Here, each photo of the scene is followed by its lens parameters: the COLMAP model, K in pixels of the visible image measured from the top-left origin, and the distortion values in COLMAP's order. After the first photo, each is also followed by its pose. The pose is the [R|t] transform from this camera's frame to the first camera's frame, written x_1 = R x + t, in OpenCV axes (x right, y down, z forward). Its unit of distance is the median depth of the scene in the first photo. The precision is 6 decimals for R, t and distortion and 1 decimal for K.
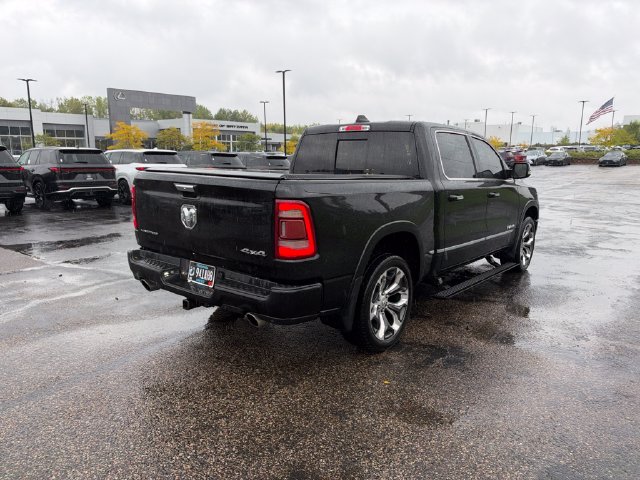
lens RADIAL K [[471.5, 0, 318.9], [0, 471.5, 237.4], [0, 0, 1]] dist [-0.002670, -0.009199]
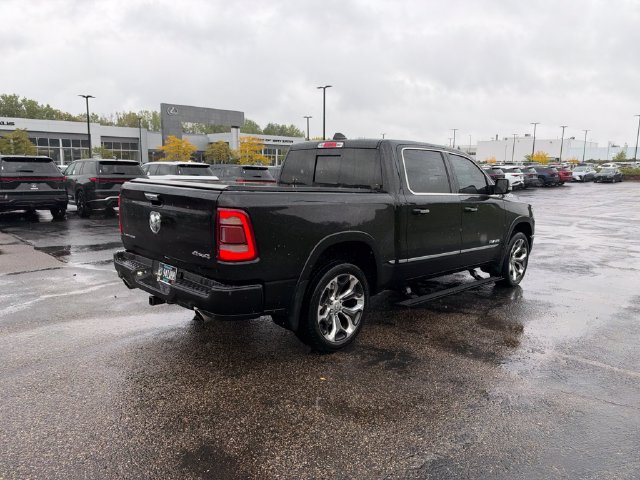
lens RADIAL K [[471.5, 0, 321.4], [0, 471.5, 242.1], [0, 0, 1]] dist [-0.002670, -0.009199]
pose [[0.994820, 0.025453, -0.098412, 0.143564], [-0.027238, 0.999487, -0.016838, 0.006892], [0.097933, 0.019431, 0.995003, -0.050283]]
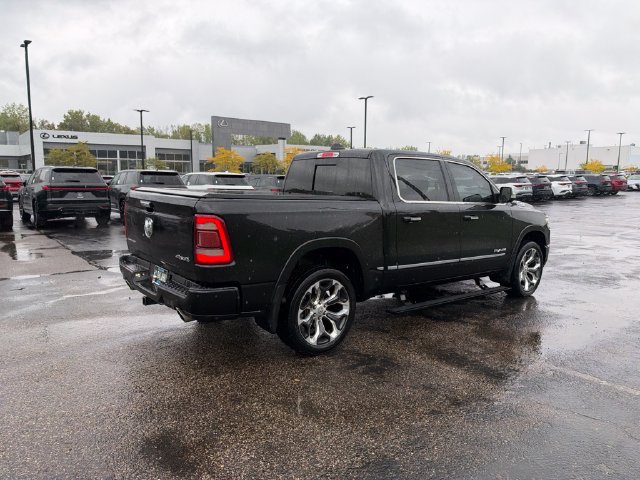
lens RADIAL K [[471.5, 0, 323.5], [0, 471.5, 239.5], [0, 0, 1]] dist [-0.002670, -0.009199]
pose [[0.979406, 0.031866, -0.199369, 0.251753], [-0.040397, 0.998428, -0.038865, 0.009088], [0.197817, 0.046118, 0.979154, -0.058435]]
